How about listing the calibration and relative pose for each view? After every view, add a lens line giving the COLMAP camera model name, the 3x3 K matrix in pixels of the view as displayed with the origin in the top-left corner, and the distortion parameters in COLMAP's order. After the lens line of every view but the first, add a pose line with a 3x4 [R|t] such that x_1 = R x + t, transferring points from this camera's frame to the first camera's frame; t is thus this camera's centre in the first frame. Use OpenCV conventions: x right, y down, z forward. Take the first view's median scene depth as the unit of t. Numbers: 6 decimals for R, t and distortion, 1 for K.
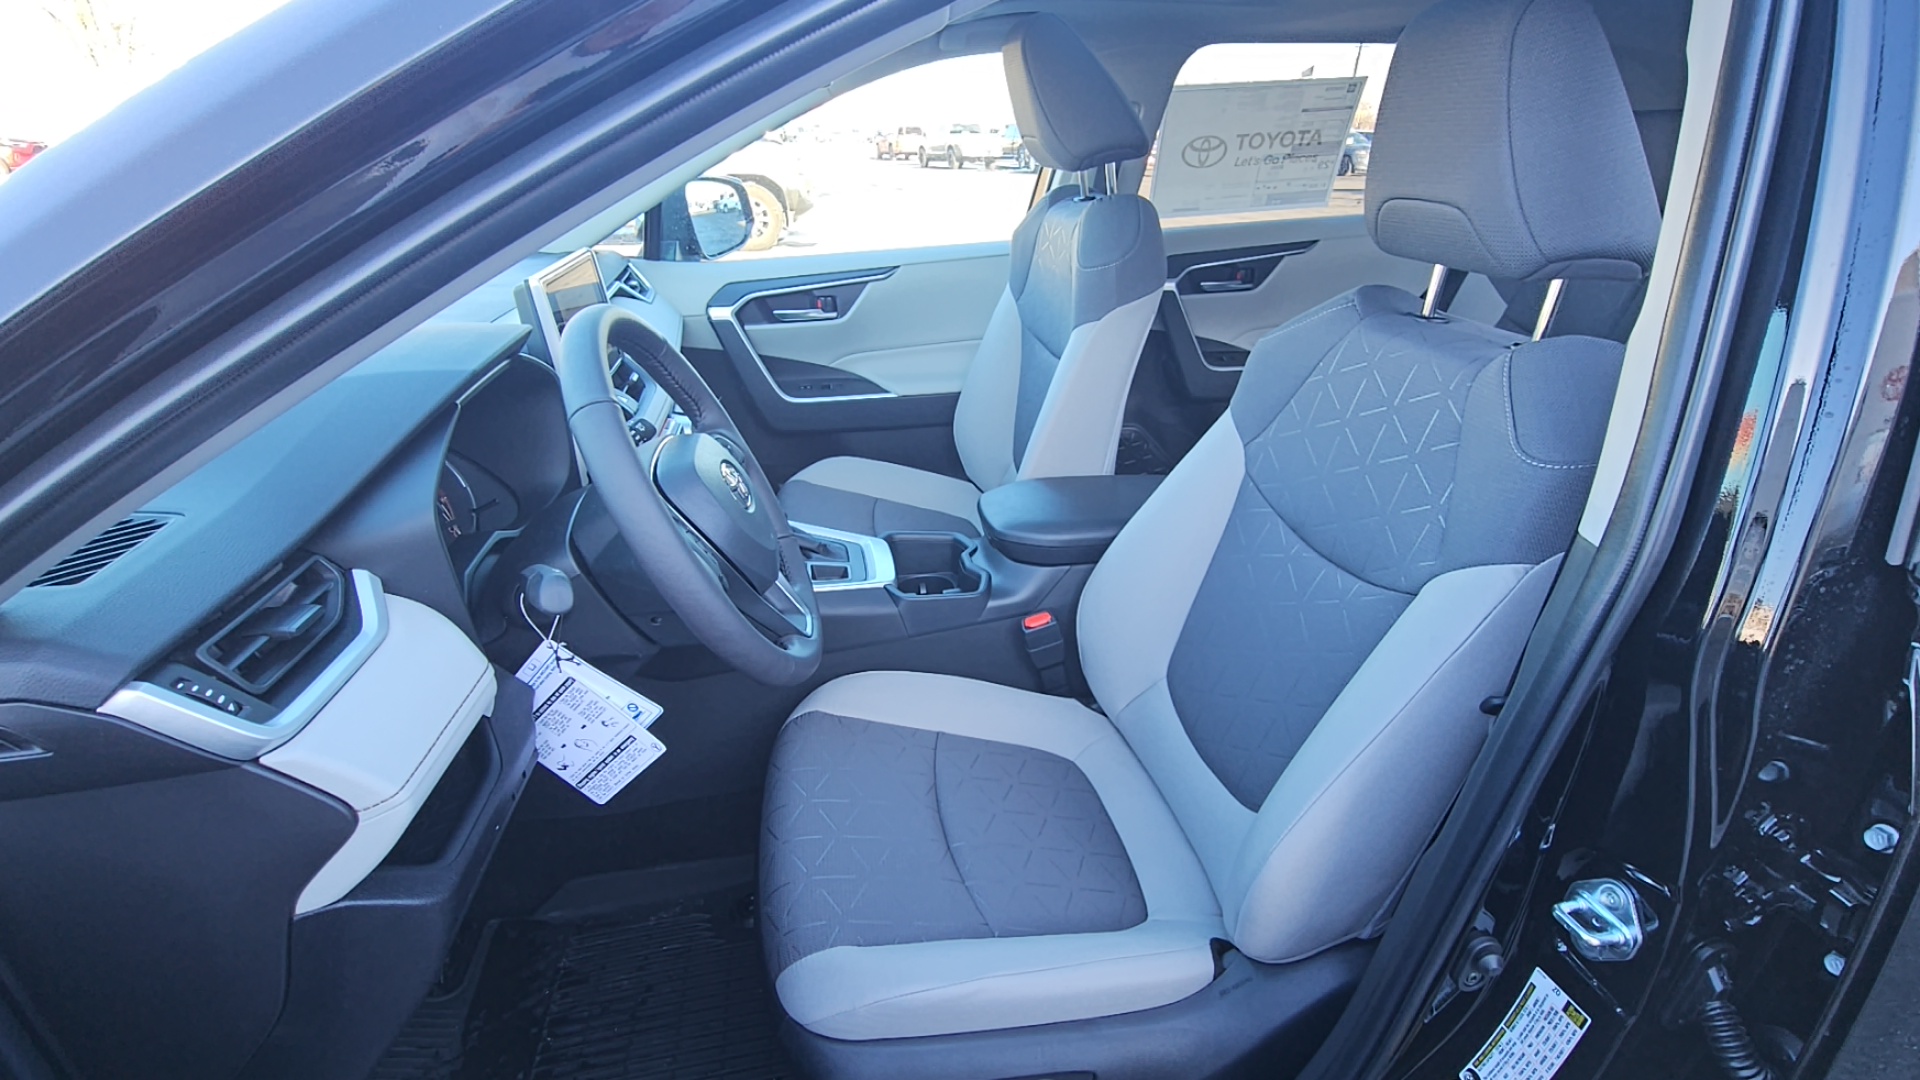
lens RADIAL K [[852.4, 0, 965.6], [0, 852.4, 545.9], [0, 0, 1]] dist [0.002796, 0.000188]
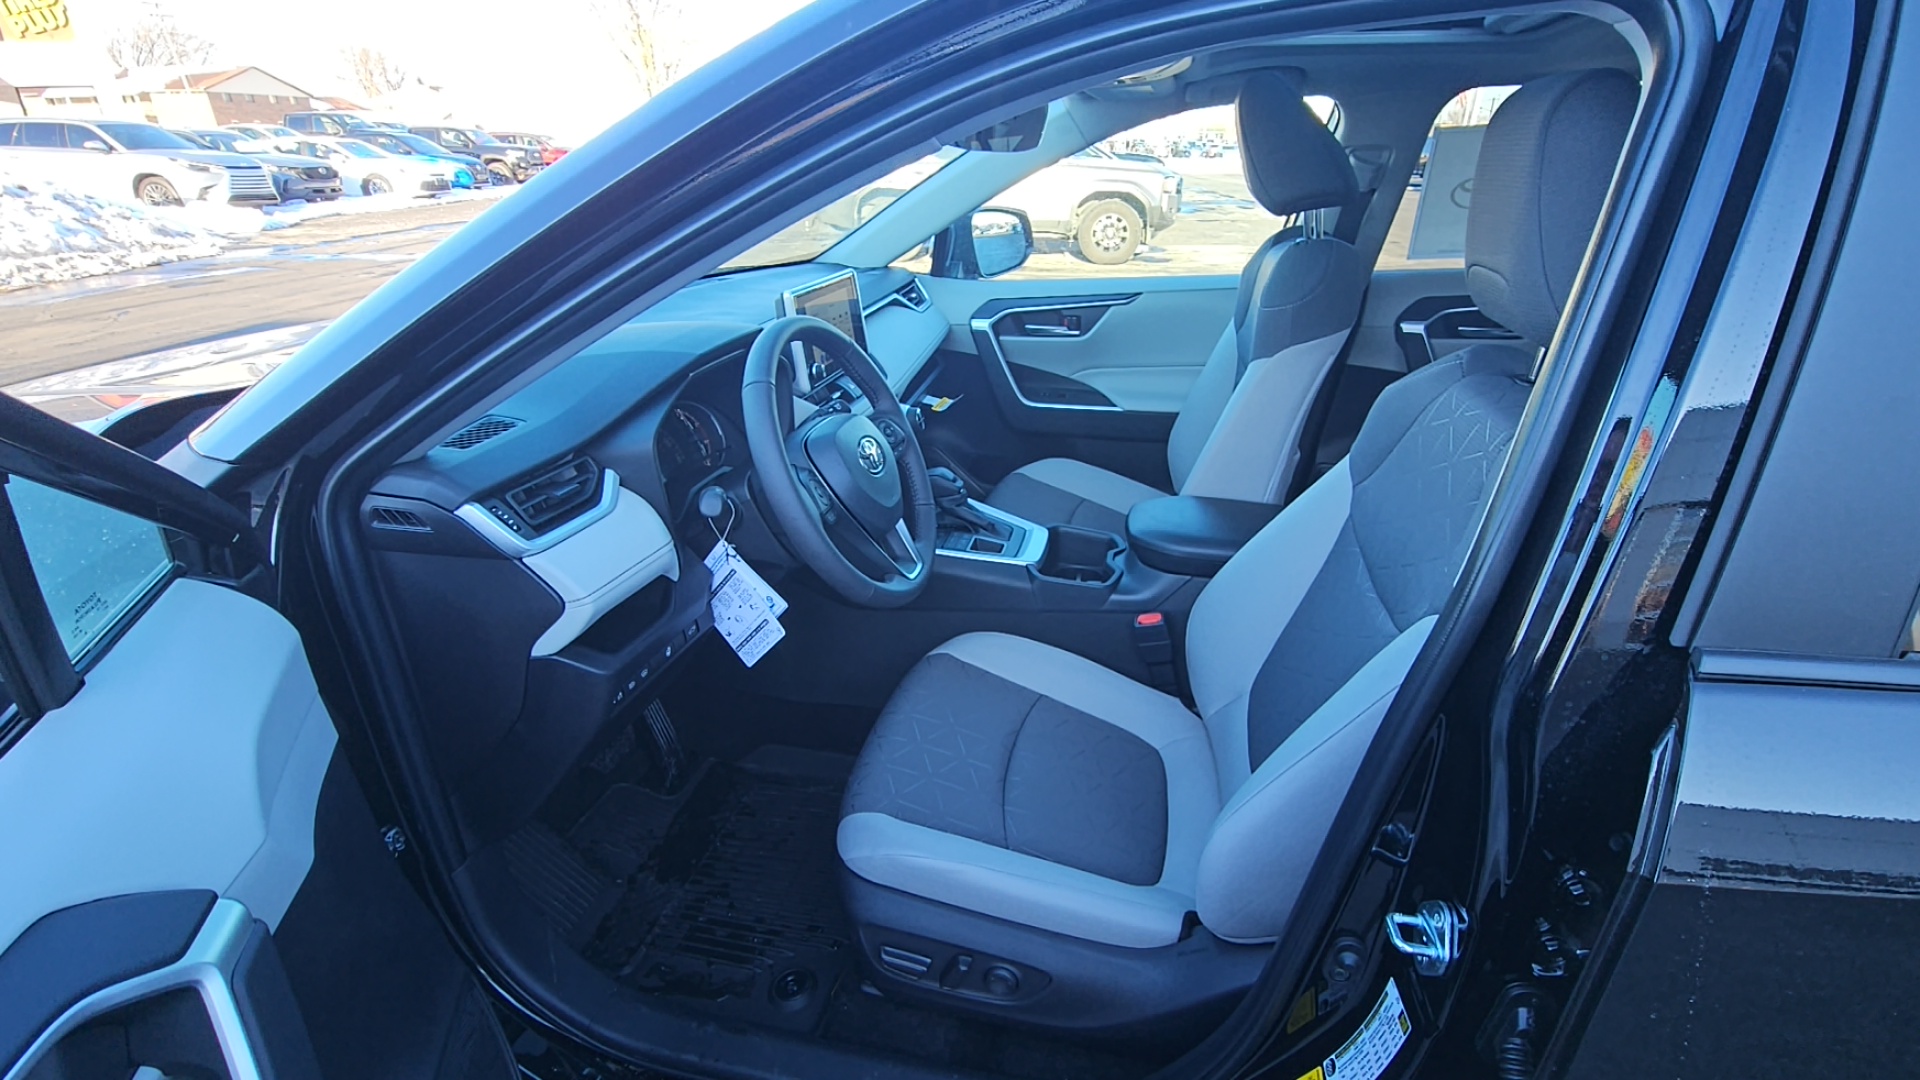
lens RADIAL K [[853.1, 0, 975.5], [0, 853.1, 547.2], [0, 0, 1]] dist [0.004332, -0.006118]
pose [[0.917185, 0.164935, -0.362723, 0.266336], [-0.169083, 0.985388, 0.020525, 0.010826], [0.360808, 0.042505, 0.931671, -0.125791]]
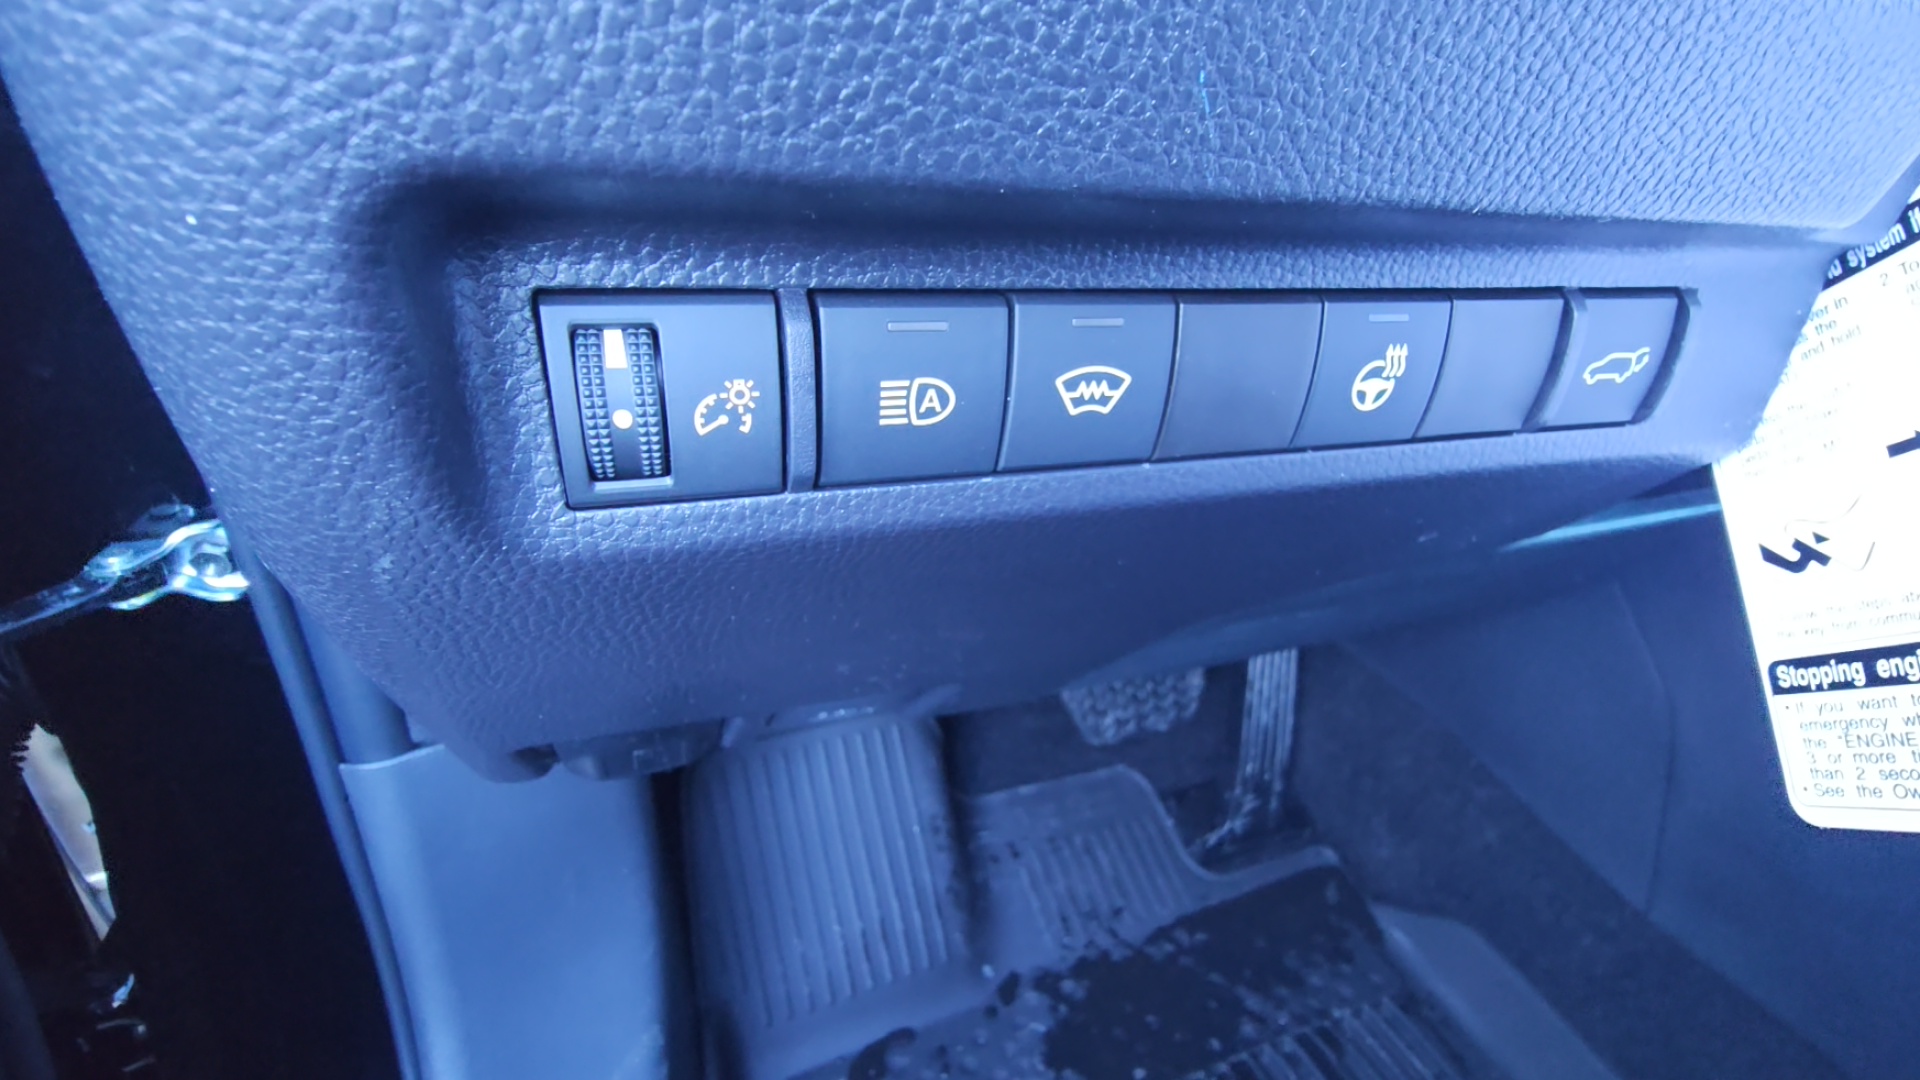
lens RADIAL K [[863.7, 0, 976.4], [0, 863.7, 545.4], [0, 0, 1]] dist [0.010183, -0.010019]
pose [[0.178447, 0.516323, -0.837596, -0.216779], [-0.511204, 0.776003, 0.369445, 0.185409], [0.840730, 0.362256, 0.402422, 0.489436]]
